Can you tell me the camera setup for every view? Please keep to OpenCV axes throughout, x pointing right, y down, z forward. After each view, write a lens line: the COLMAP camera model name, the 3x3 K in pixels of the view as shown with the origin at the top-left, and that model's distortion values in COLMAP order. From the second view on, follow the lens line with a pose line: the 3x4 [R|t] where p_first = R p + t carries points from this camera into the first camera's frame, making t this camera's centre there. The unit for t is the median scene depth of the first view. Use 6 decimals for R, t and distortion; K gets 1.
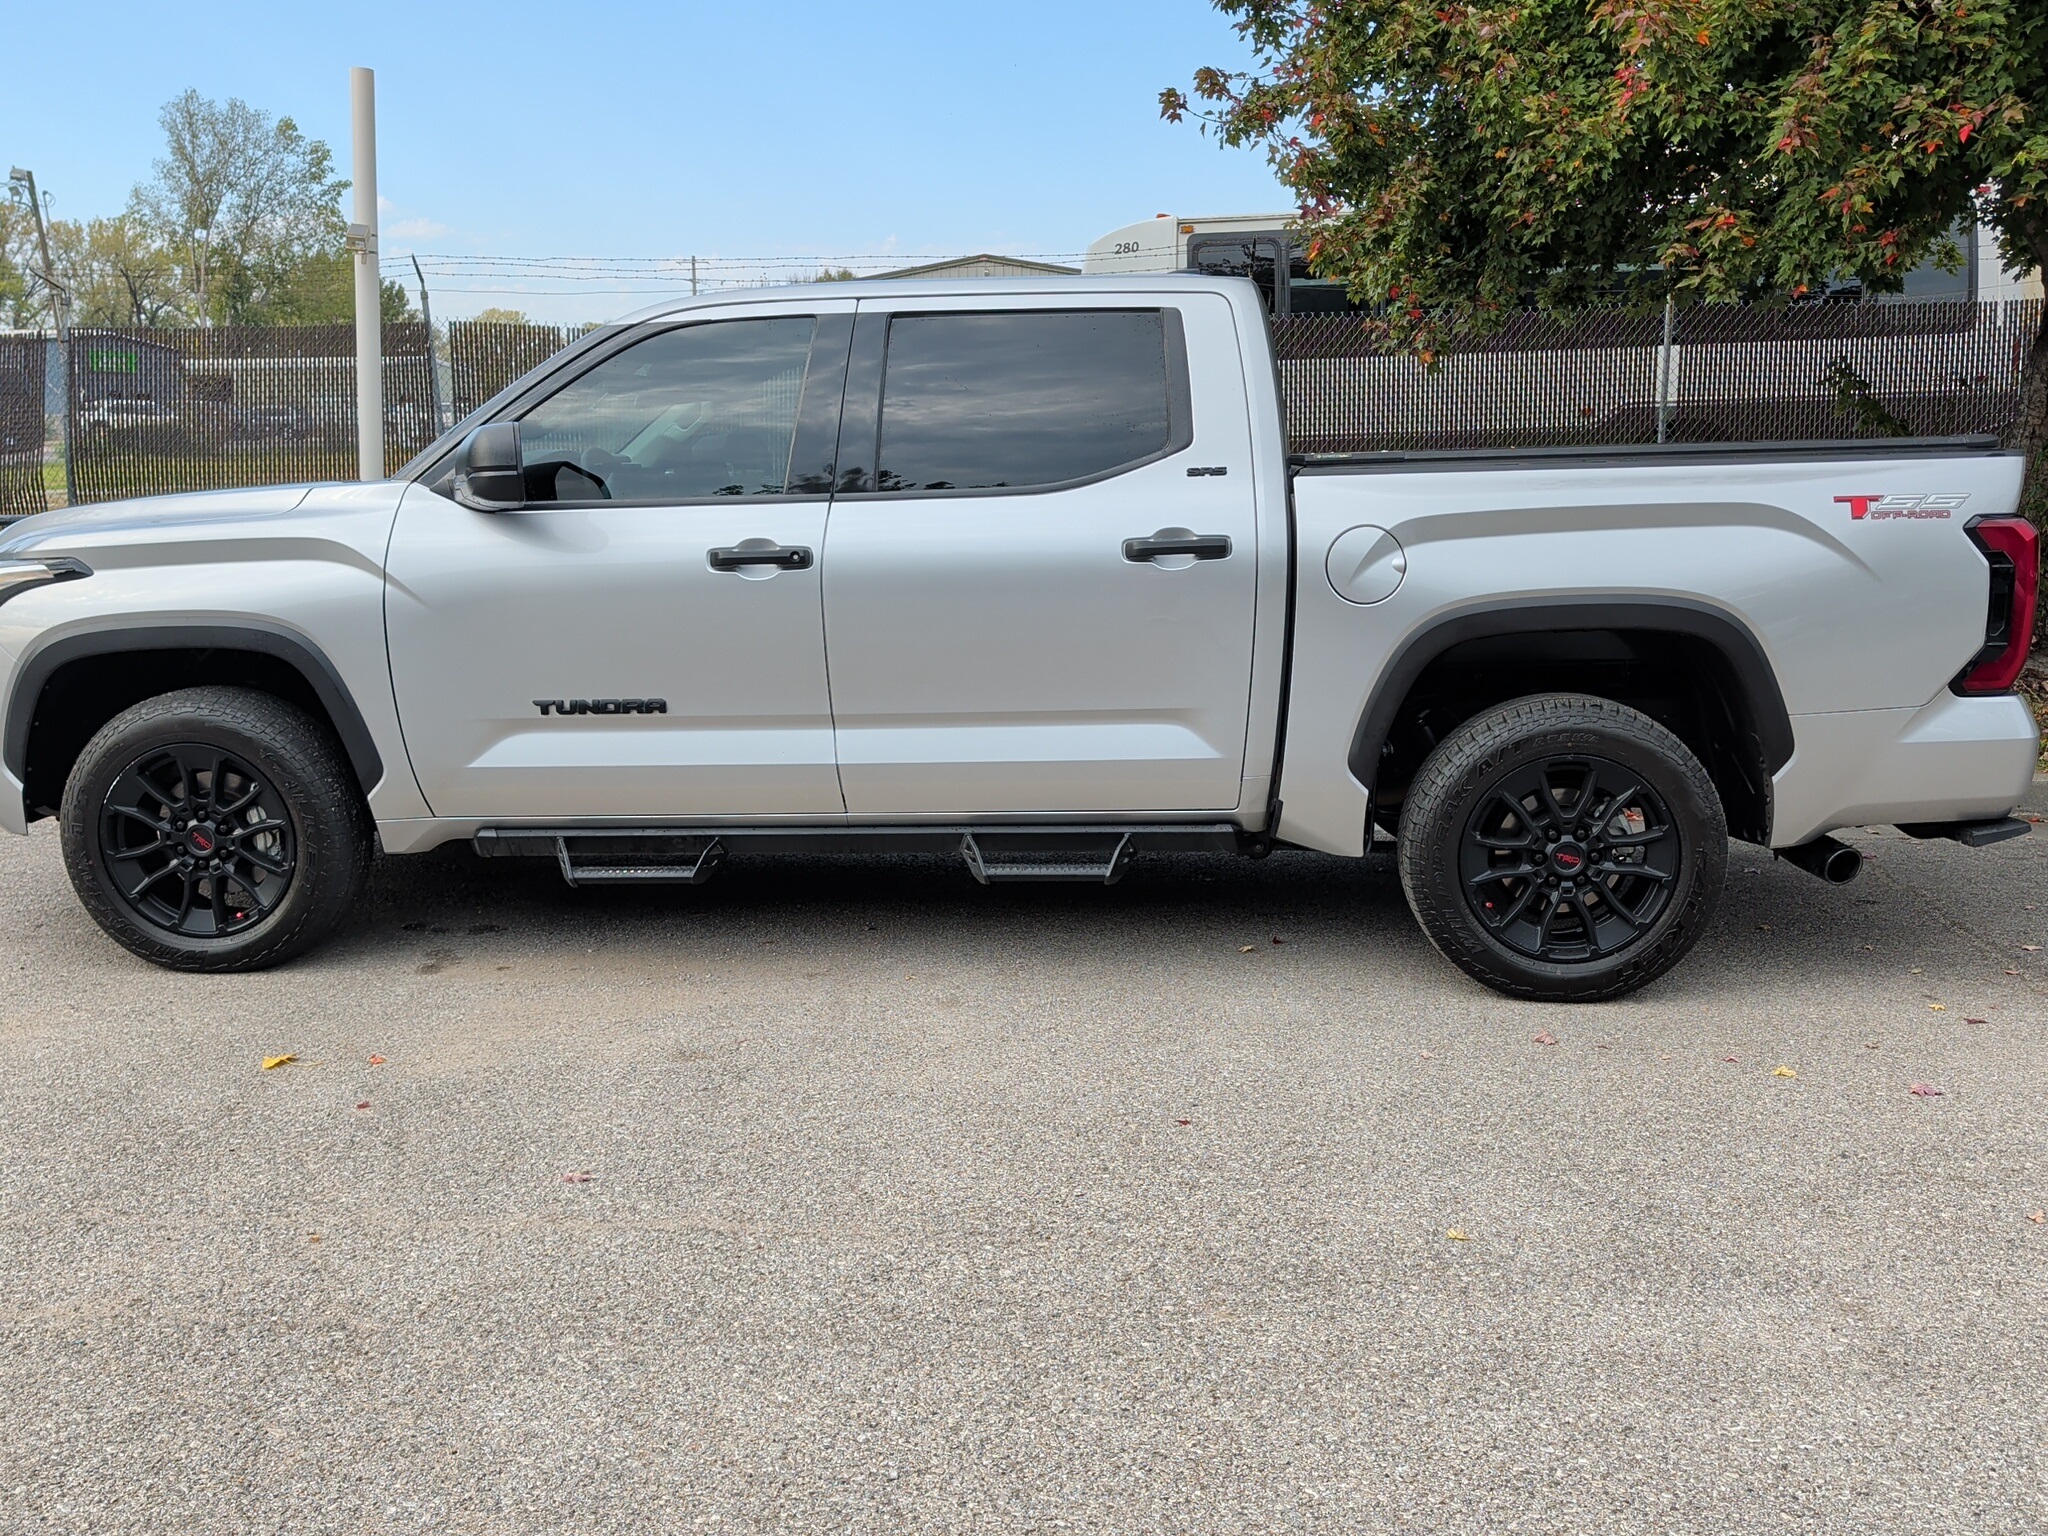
lens RADIAL K [[1699.9, 0, 1028.2], [0, 1699.9, 760.7], [0, 0, 1]] dist [0.008587, -0.059715]
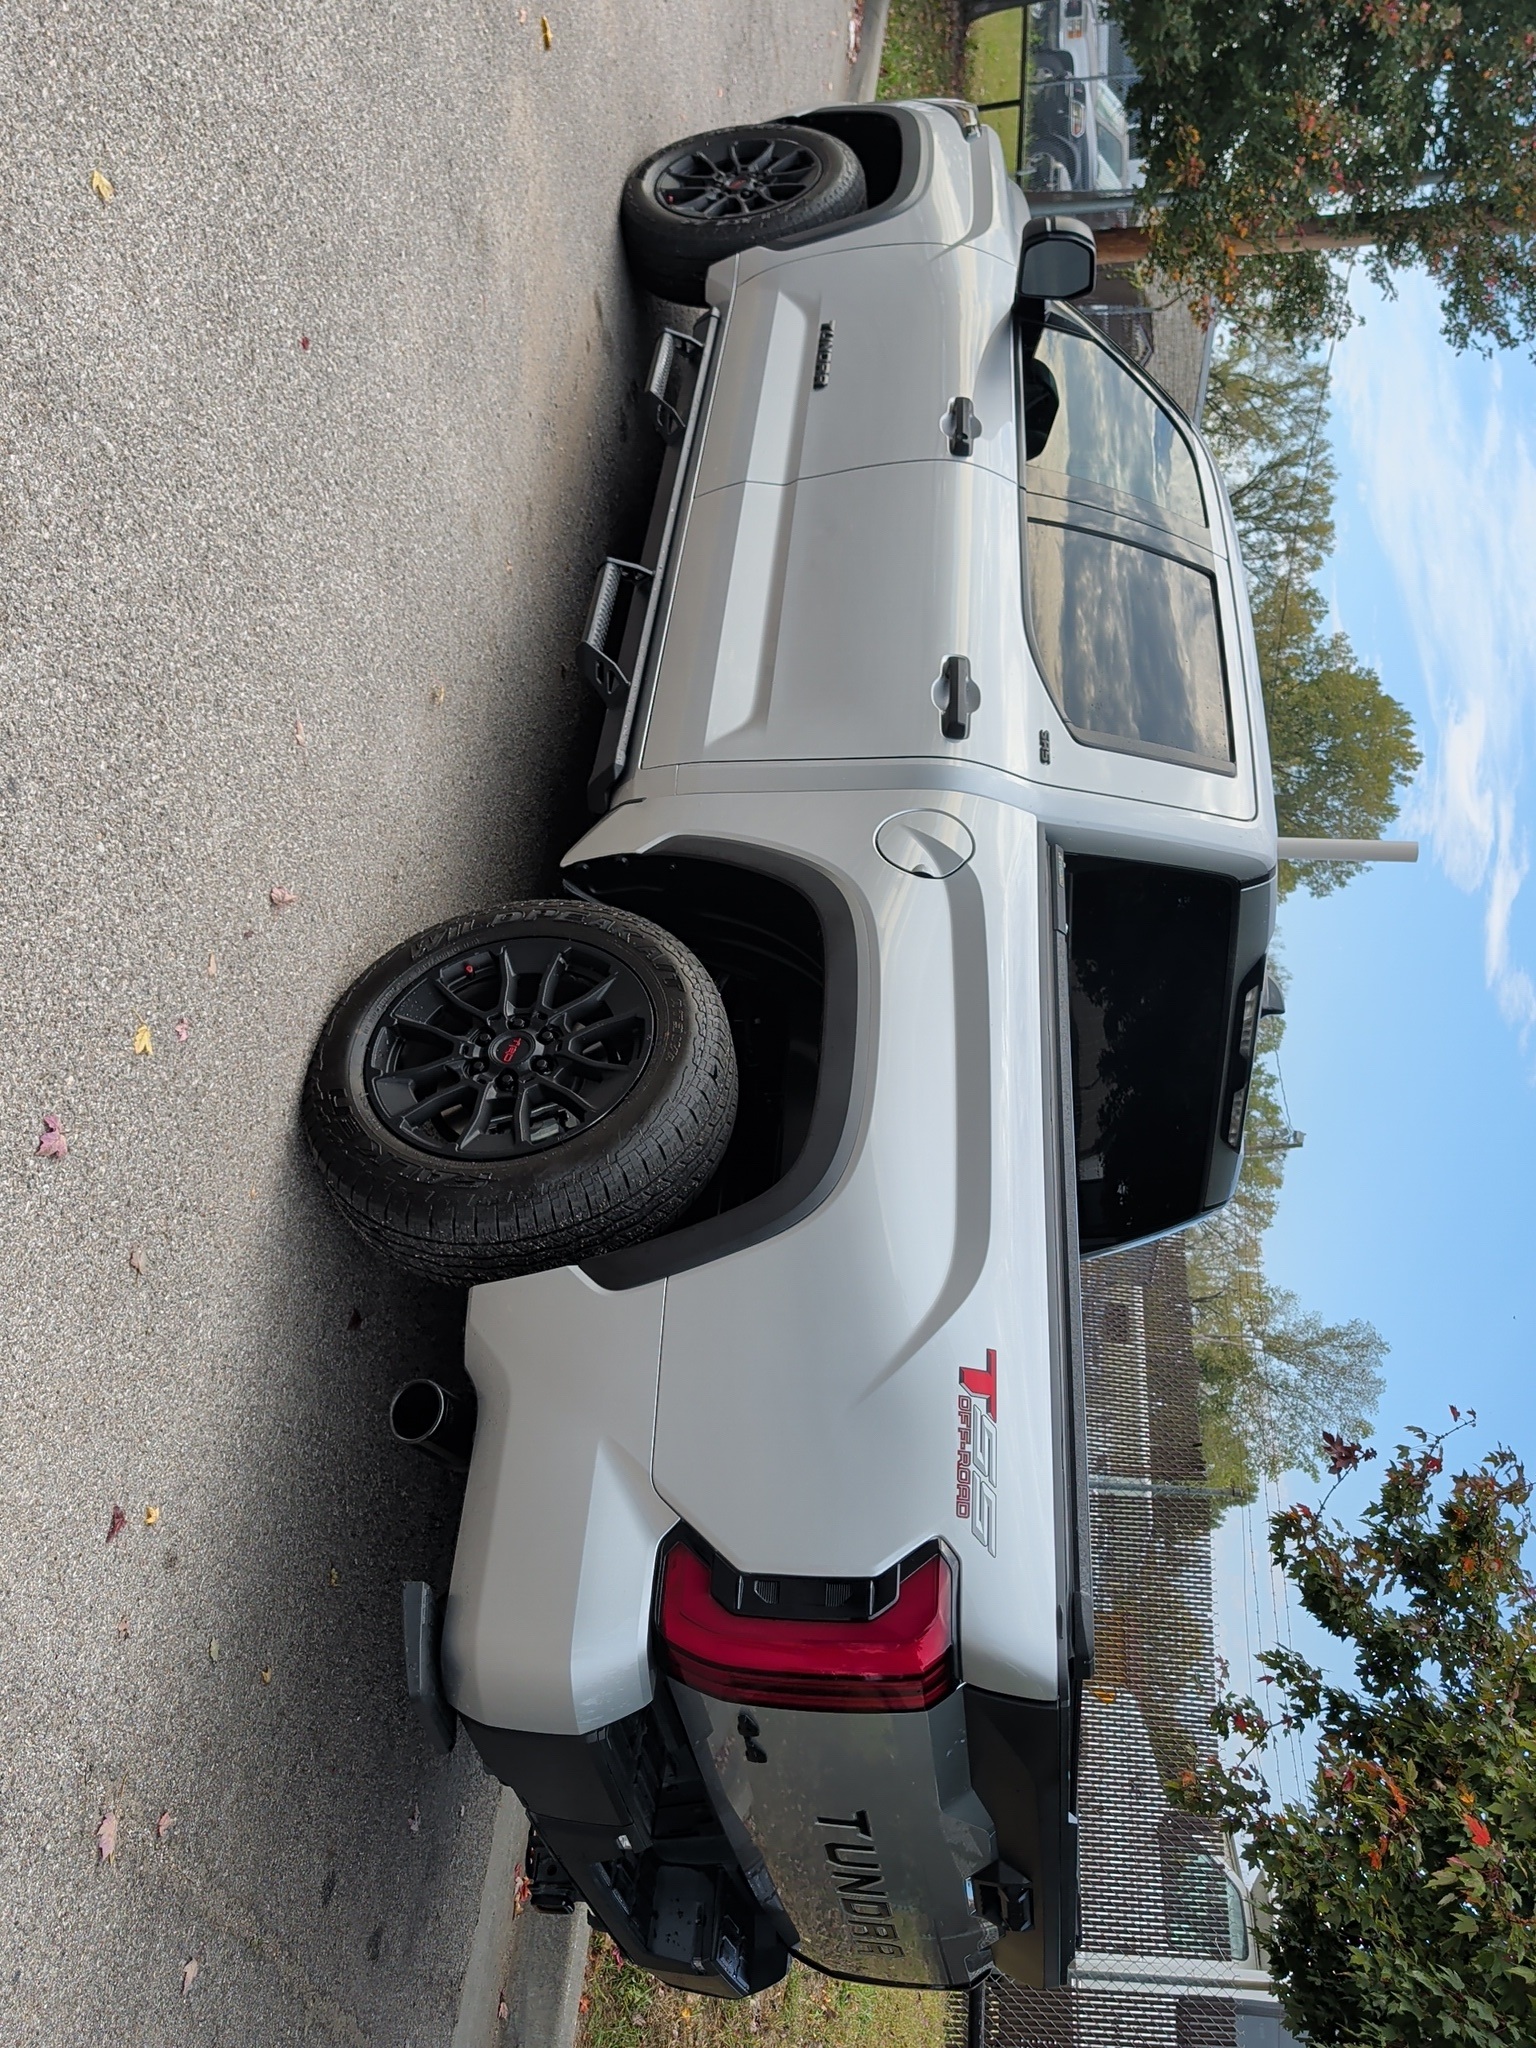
lens RADIAL K [[1699.9, 0, 758.0], [0, 1699.9, 1030.1], [0, 0, 1]] dist [0.008587, -0.059715]
pose [[-0.105806, 0.822976, -0.558136, 0.708655], [-0.993449, -0.111862, 0.023387, -0.064358], [-0.043187, 0.556954, 0.829420, 0.383763]]
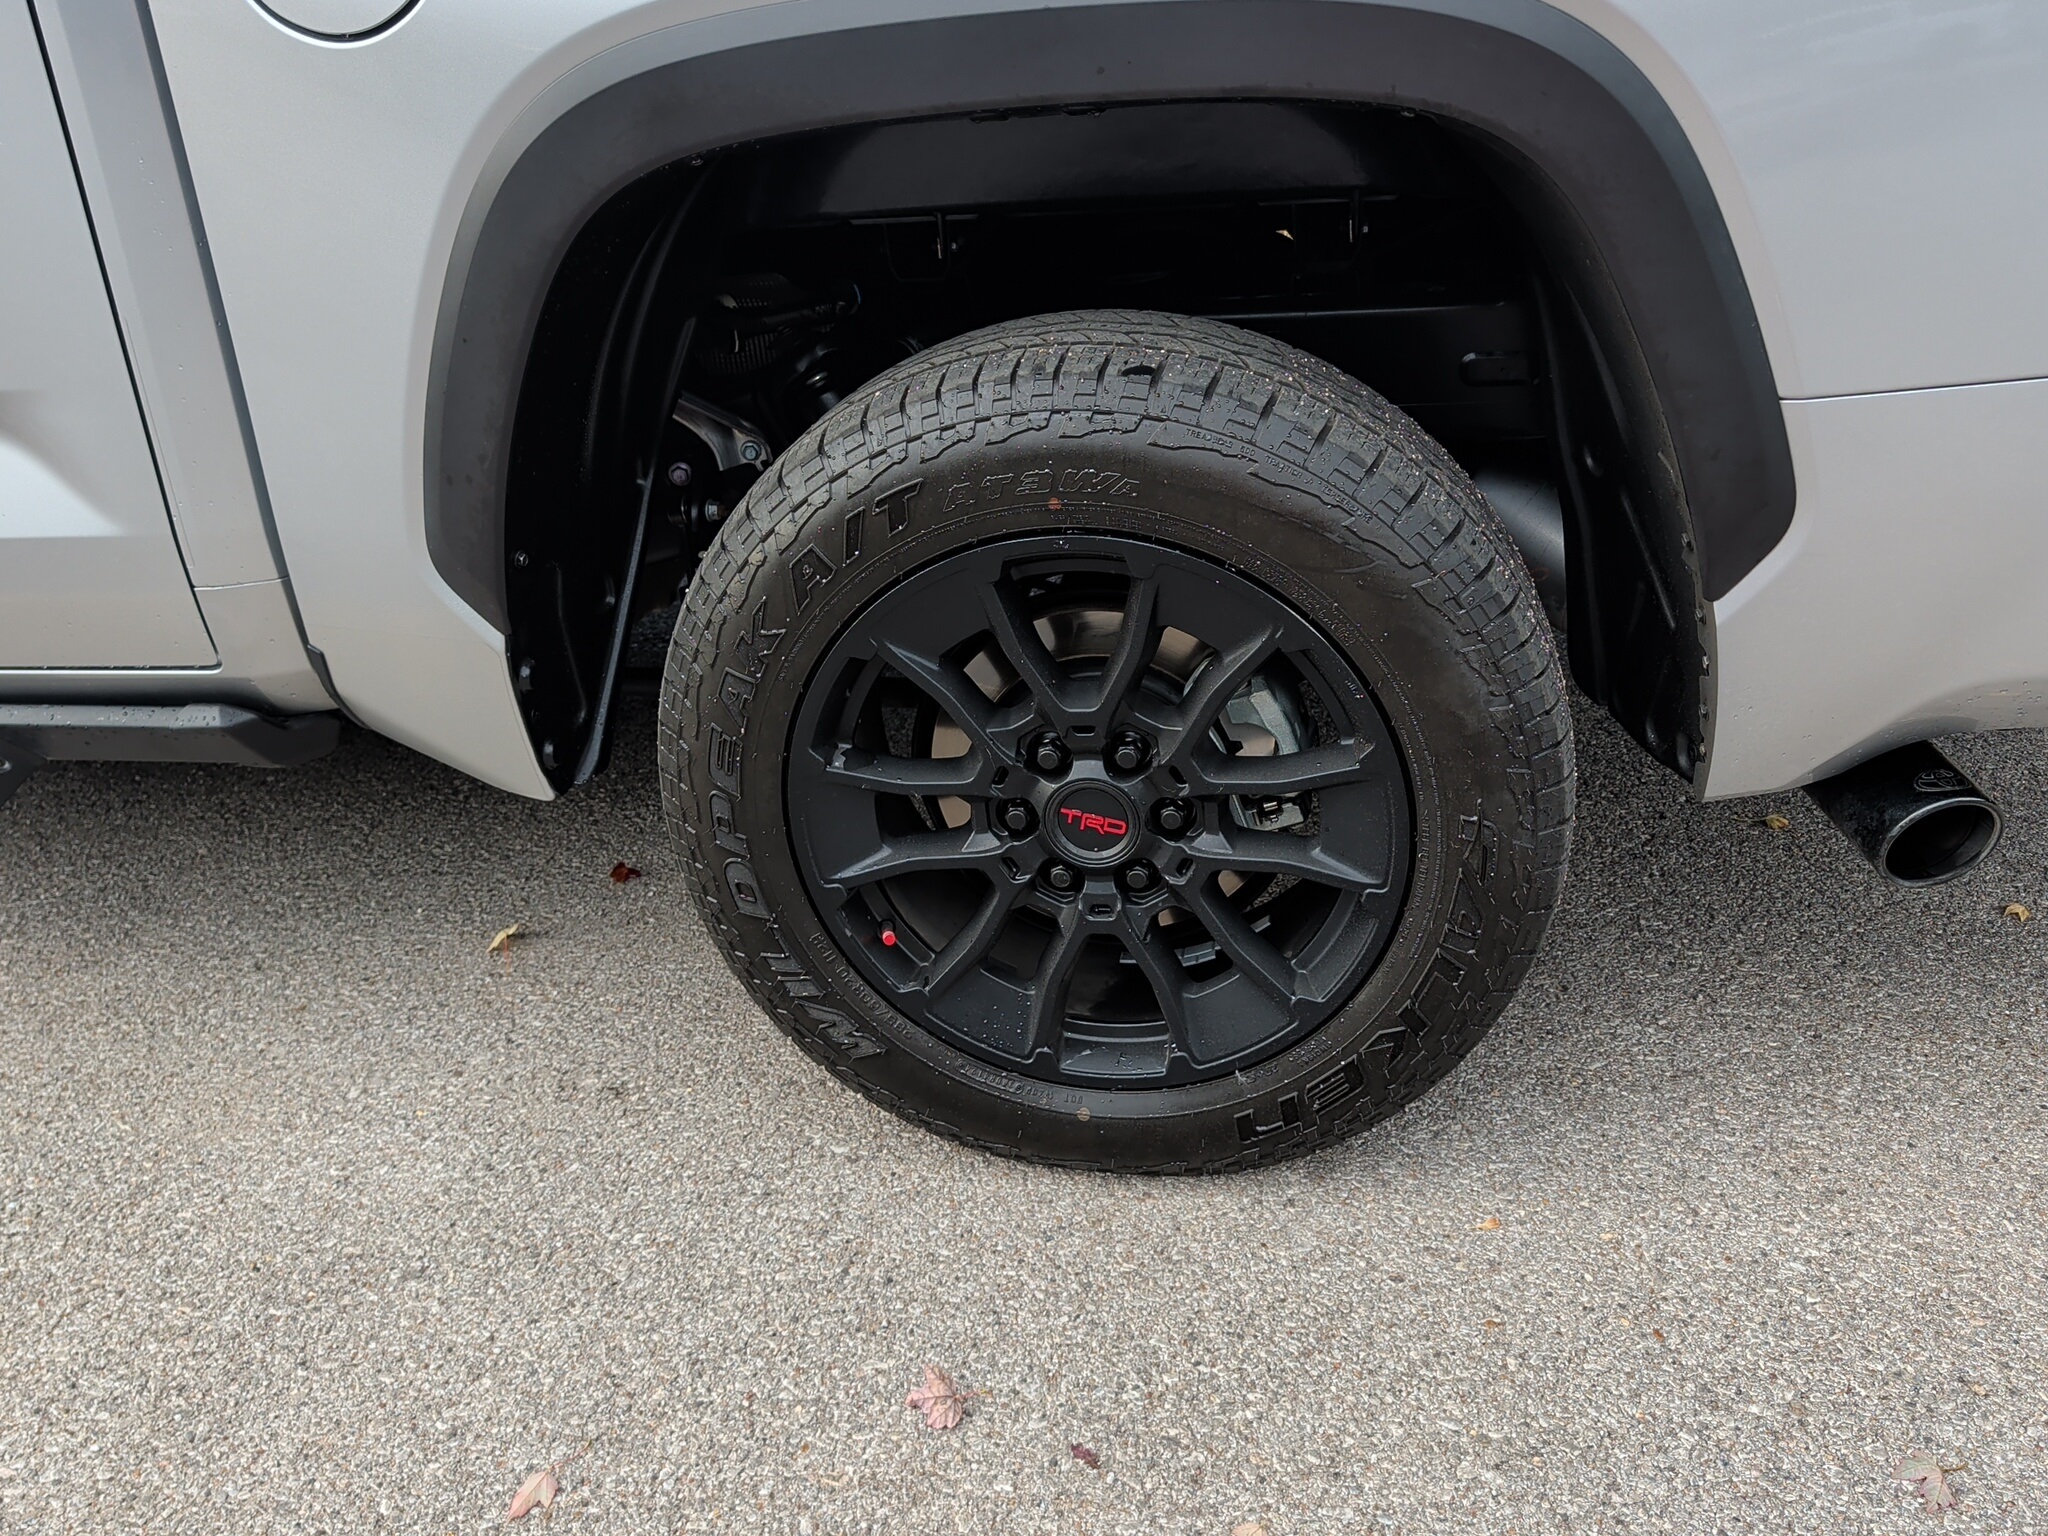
lens RADIAL K [[1699.9, 0, 1033.6], [0, 1699.9, 768.6], [0, 0, 1]] dist [0.008587, -0.059715]
pose [[0.995566, -0.009122, -0.093627, 0.337889], [0.036787, 0.953781, 0.298243, -0.055004], [0.086579, -0.300365, 0.949887, 0.679373]]
